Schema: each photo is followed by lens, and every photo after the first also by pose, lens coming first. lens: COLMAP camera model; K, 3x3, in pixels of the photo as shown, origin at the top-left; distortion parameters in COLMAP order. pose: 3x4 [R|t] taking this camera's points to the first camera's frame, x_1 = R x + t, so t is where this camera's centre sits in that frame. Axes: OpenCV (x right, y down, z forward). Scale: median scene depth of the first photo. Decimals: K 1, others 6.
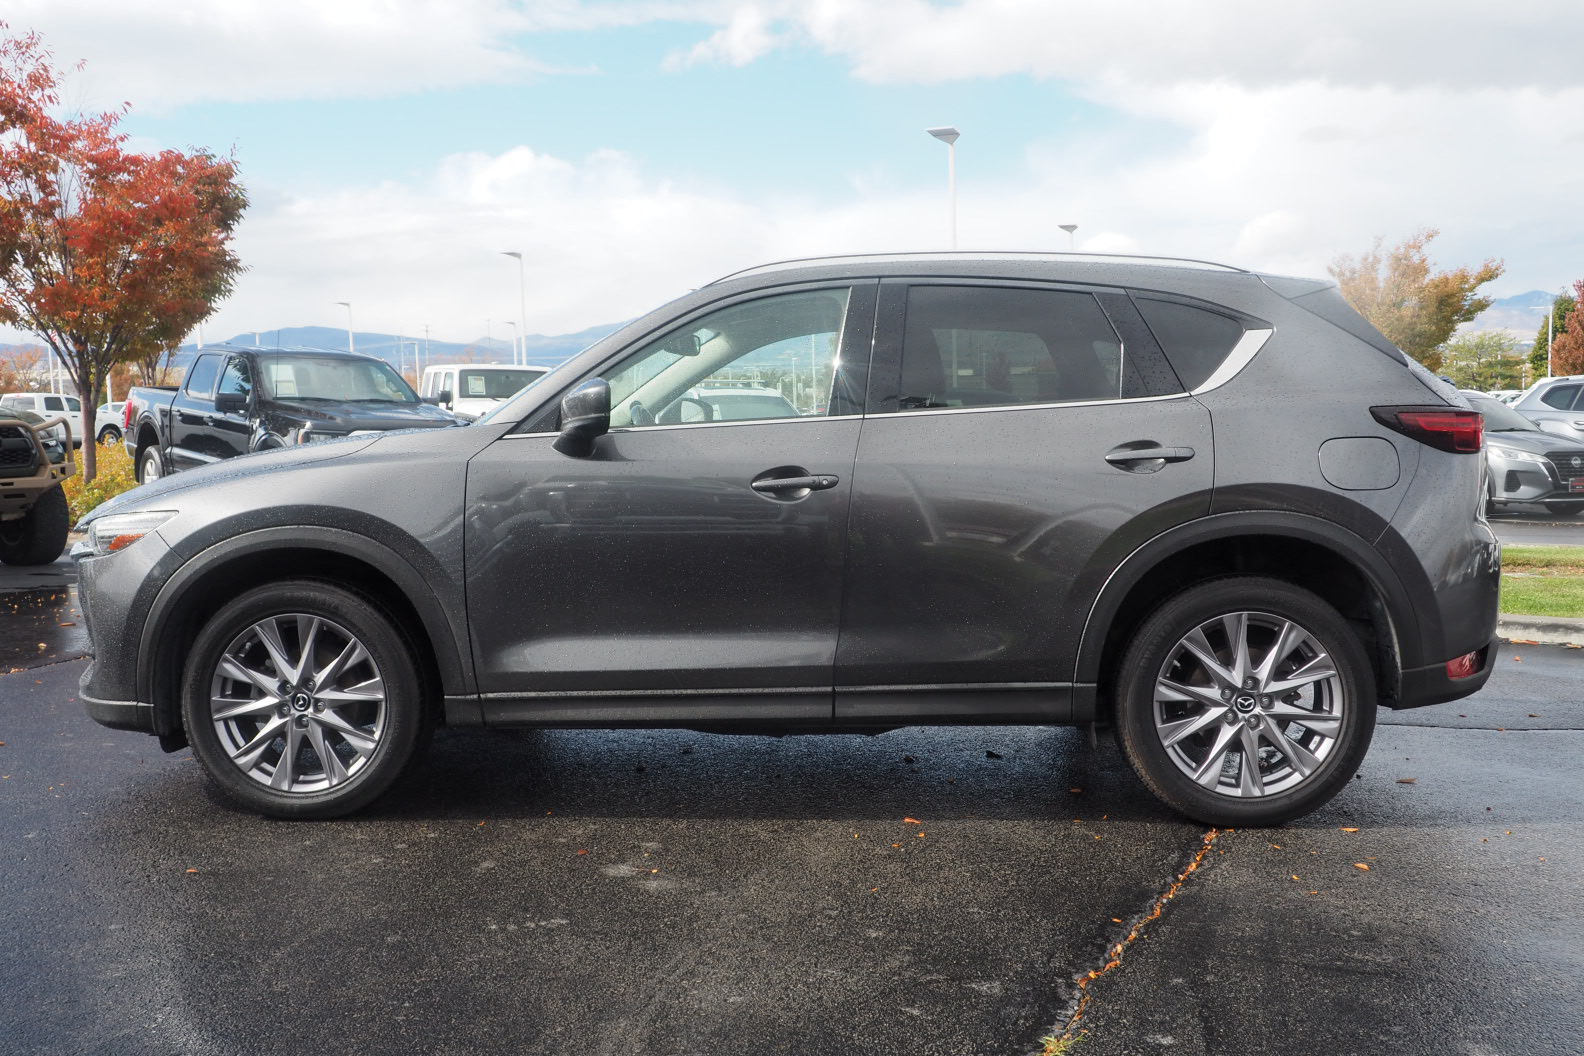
lens RADIAL K [[1460.8, 0, 792.1], [0, 1460.8, 526.8], [0, 0, 1]] dist [-0.018850, 0.000000]
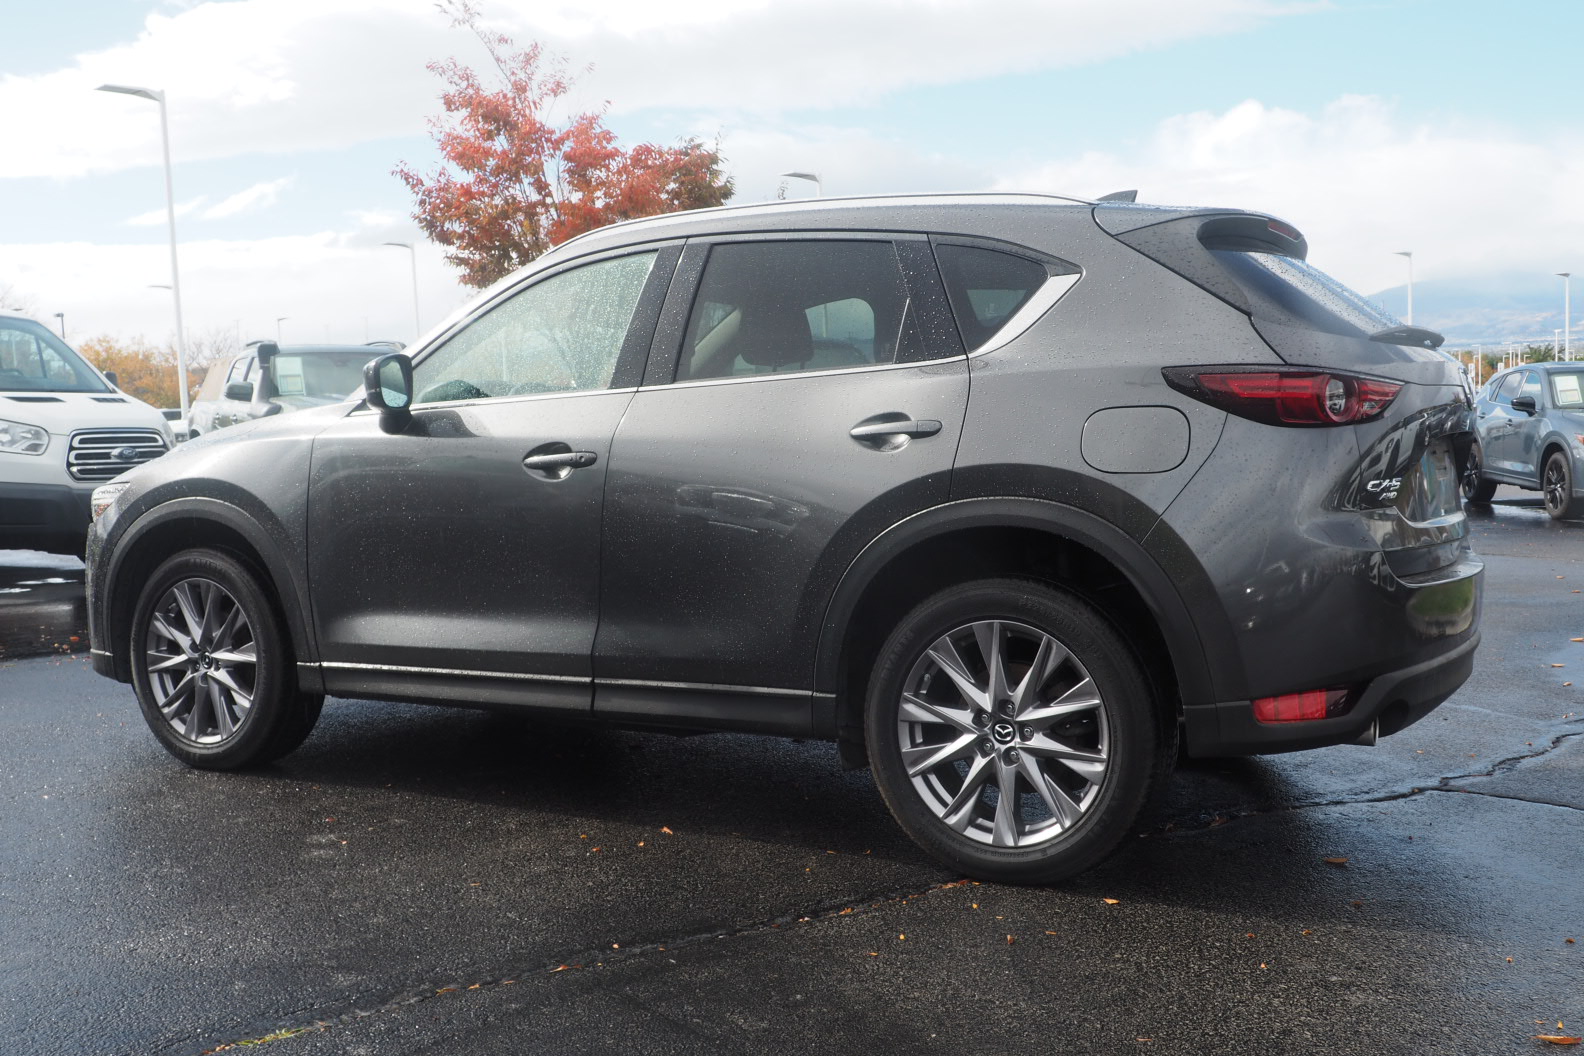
lens RADIAL K [[1602.2, 0, 788.8], [0, 1602.2, 528.8], [0, 0, 1]] dist [-0.009350, 0.000000]
pose [[0.891448, 0.025710, -0.452393, 0.604670], [-0.025179, 0.999657, 0.007196, 0.003292], [0.452423, 0.004976, 0.891790, 0.139492]]
